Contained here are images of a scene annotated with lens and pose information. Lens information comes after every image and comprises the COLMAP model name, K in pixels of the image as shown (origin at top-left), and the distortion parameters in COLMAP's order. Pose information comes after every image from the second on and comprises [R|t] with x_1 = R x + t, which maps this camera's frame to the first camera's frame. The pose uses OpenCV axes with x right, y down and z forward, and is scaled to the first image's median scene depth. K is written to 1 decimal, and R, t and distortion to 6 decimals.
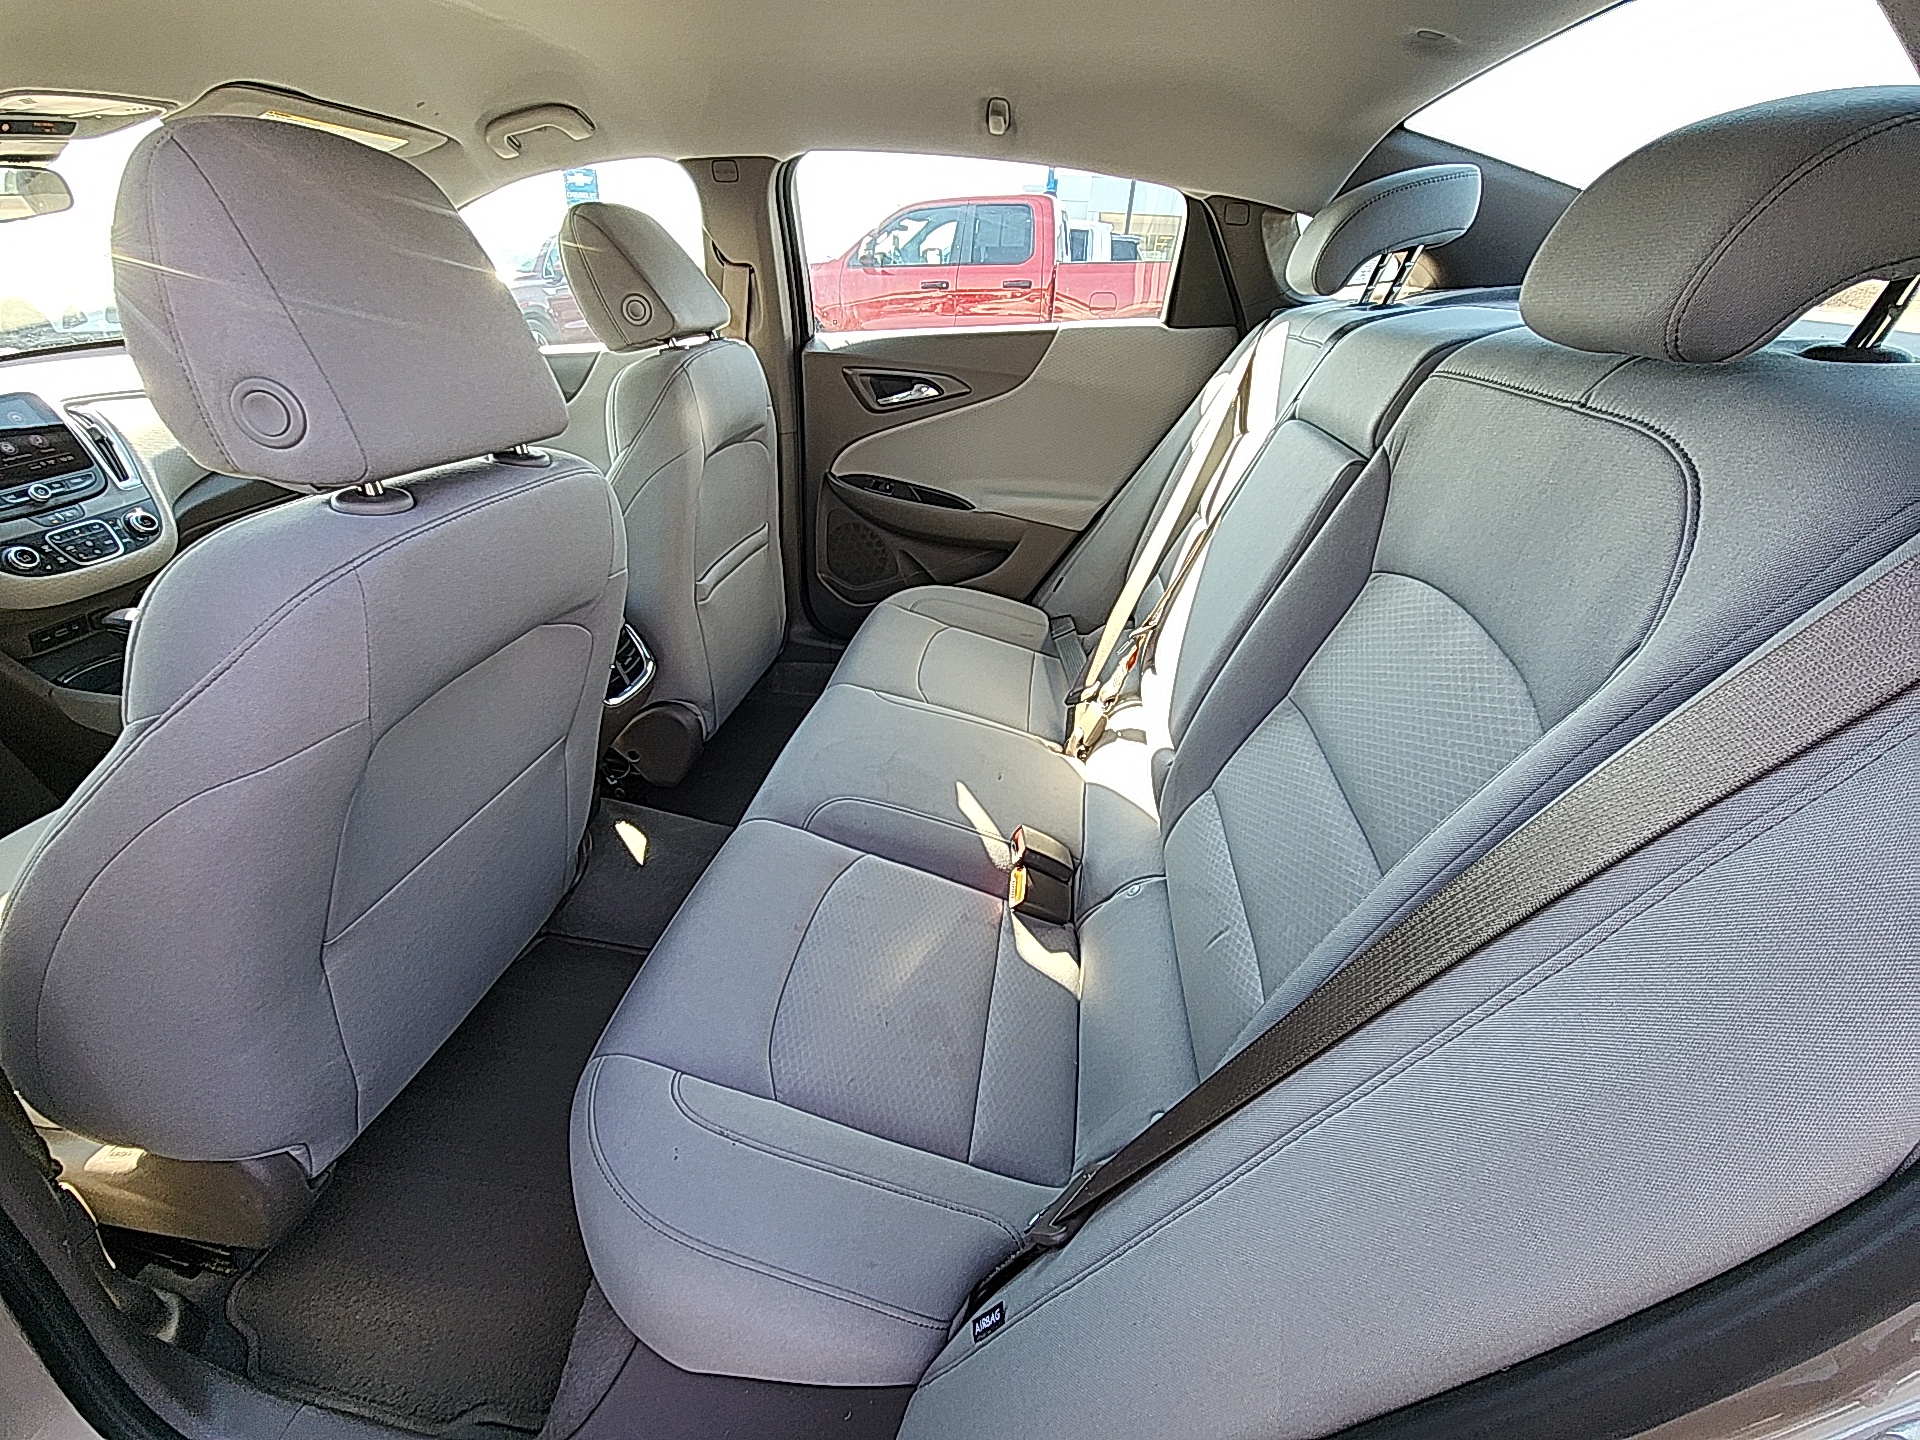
lens RADIAL K [[776.3, 0, 947.2], [0, 776.3, 736.9], [0, 0, 1]] dist [0.001762, -0.002539]
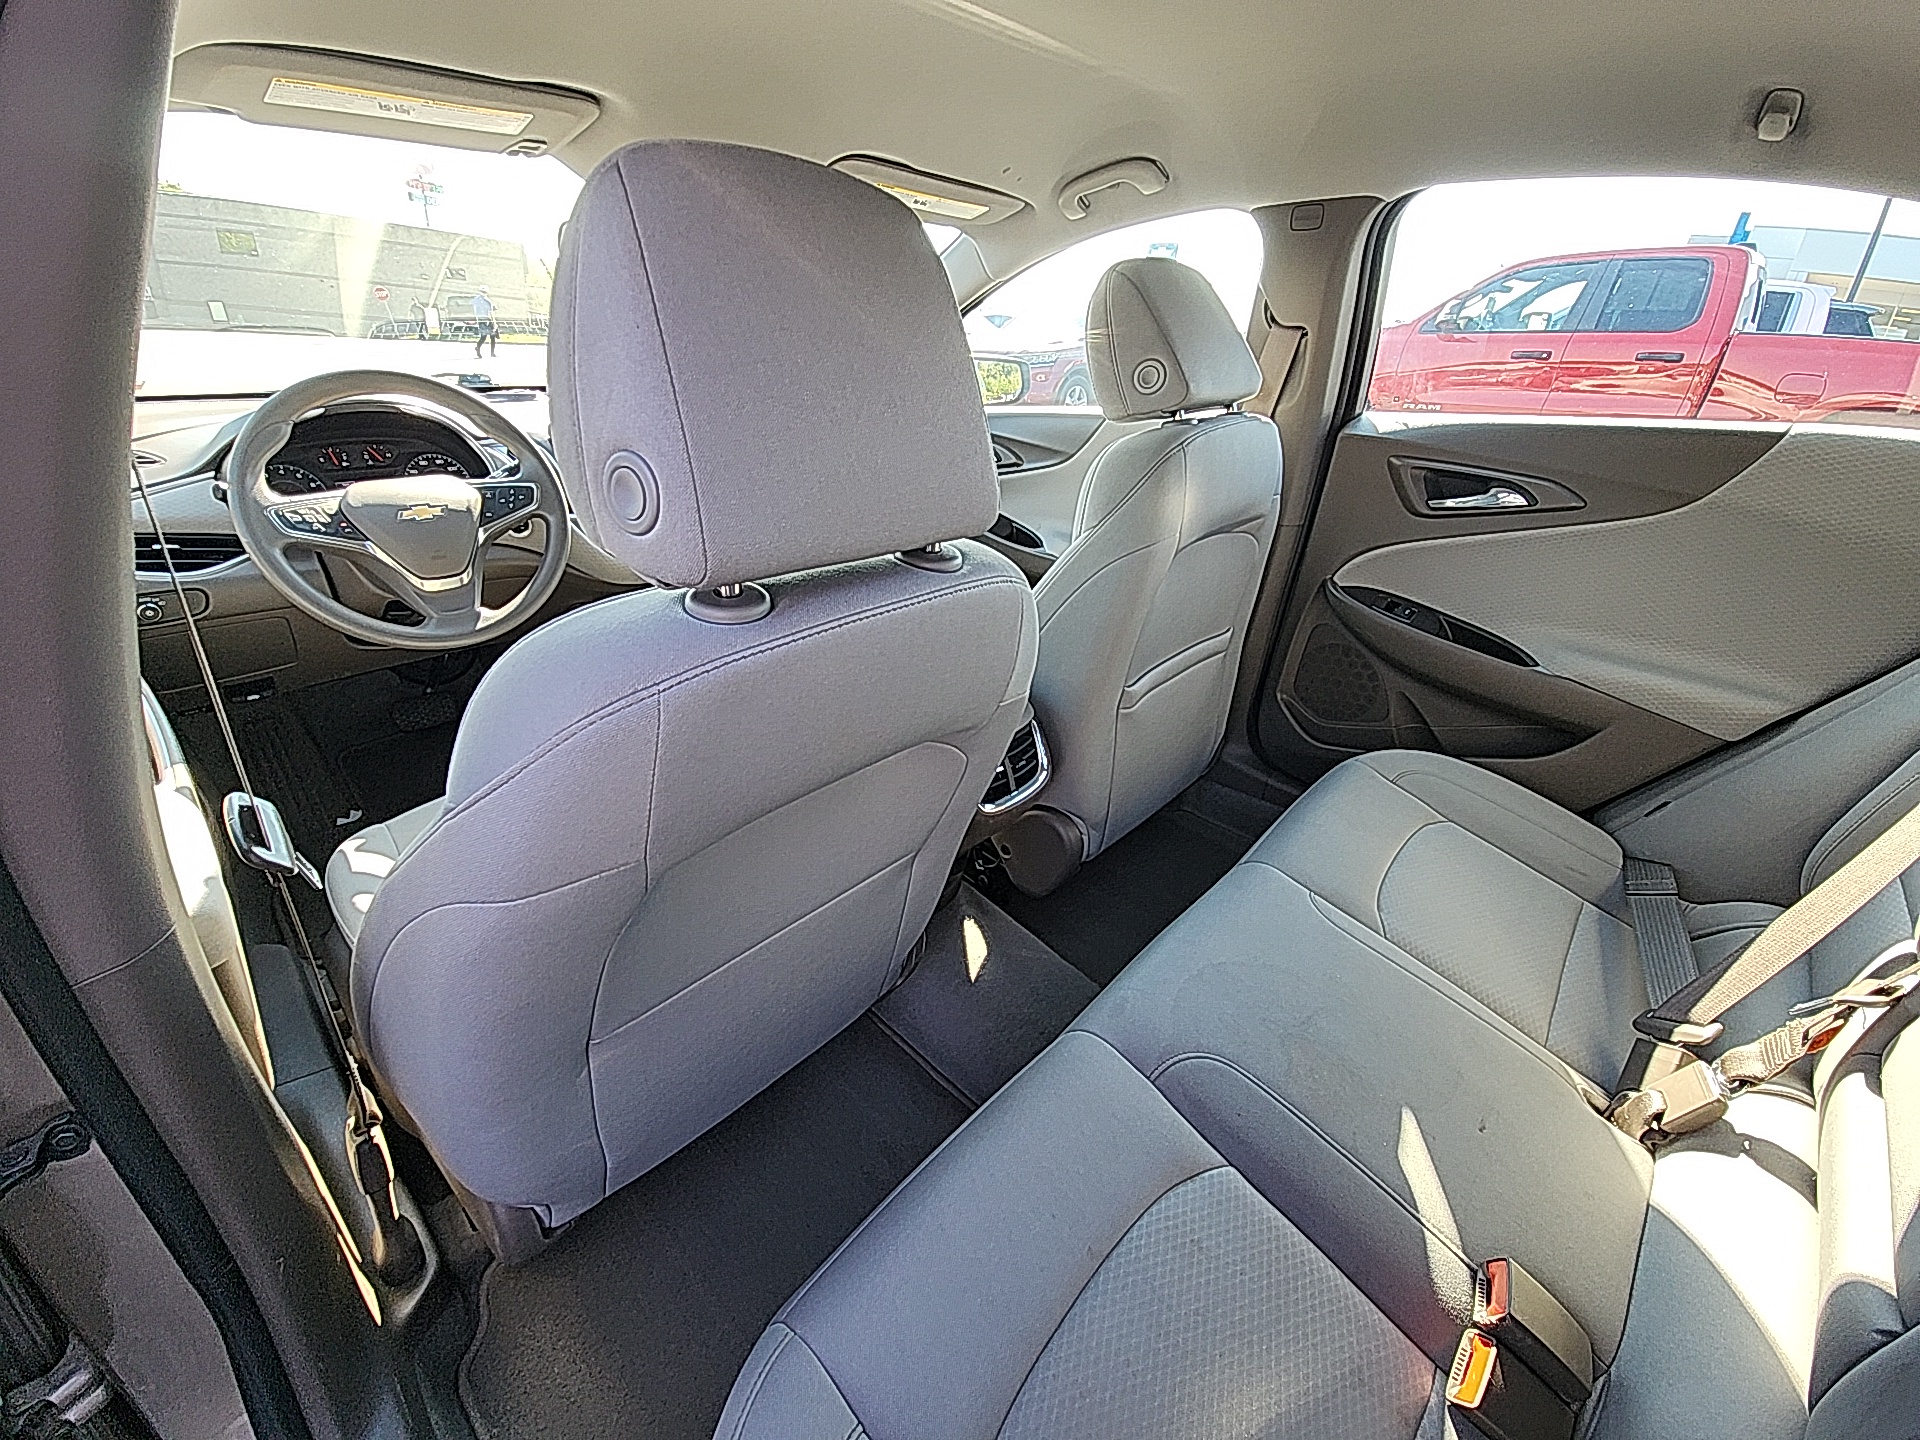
lens RADIAL K [[776.3, 0, 957.2], [0, 776.3, 722.1], [0, 0, 1]] dist [0.001762, -0.002539]
pose [[0.830948, 0.262032, -0.490780, -0.043006], [-0.298603, 0.954369, 0.003976, -0.095693], [0.469427, 0.143245, 0.871275, 0.158807]]
